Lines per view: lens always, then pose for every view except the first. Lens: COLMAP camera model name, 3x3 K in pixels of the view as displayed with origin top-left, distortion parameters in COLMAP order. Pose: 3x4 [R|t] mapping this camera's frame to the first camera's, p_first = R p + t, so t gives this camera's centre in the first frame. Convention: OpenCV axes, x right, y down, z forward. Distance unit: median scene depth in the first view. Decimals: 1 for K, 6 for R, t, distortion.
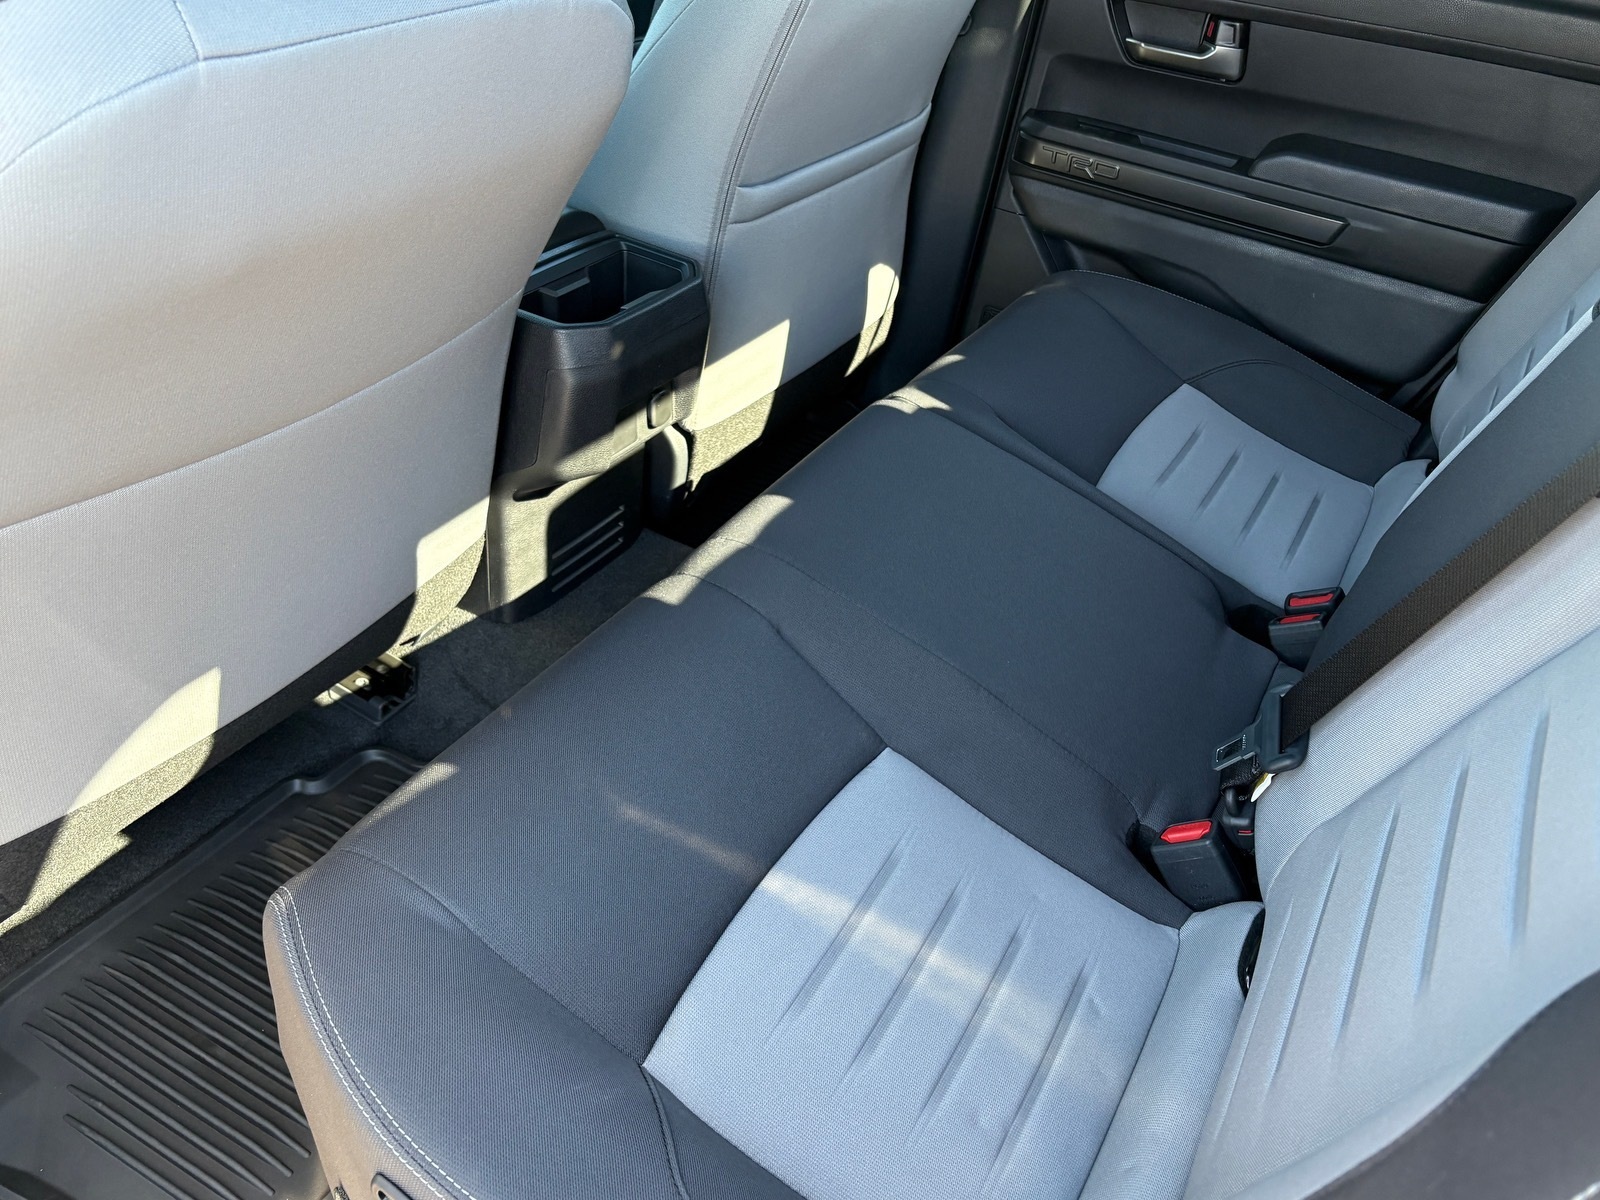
lens RADIAL K [[1302.7, 0, 800.0], [0, 1302.7, 600.0], [0, 0, 1]] dist [0.094807, -0.216453]
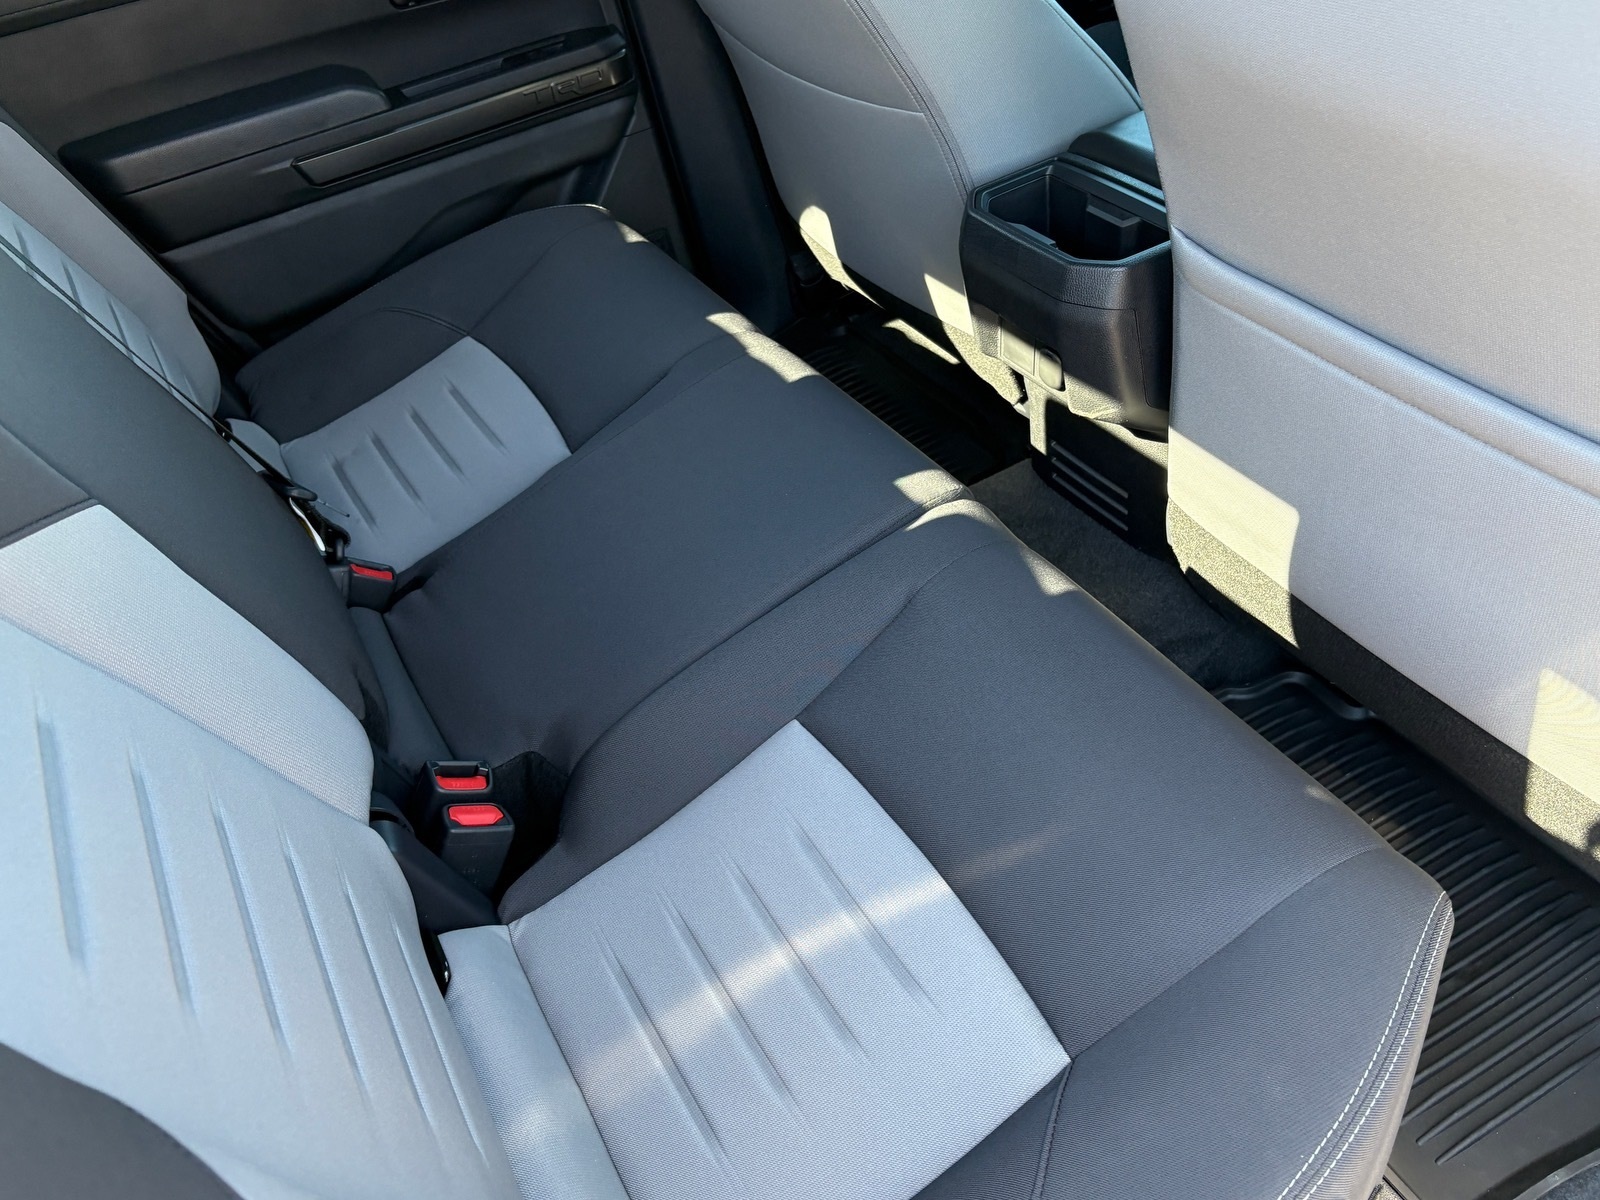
lens RADIAL K [[1318.5, 0, 801.8], [0, 1318.5, 585.1], [0, 0, 1]] dist [-0.026985, 0.069895]
pose [[-0.529181, 0.527213, -0.664842, 0.678548], [-0.412720, 0.524674, 0.744566, -0.681051], [0.741370, 0.668404, -0.060056, 1.023914]]
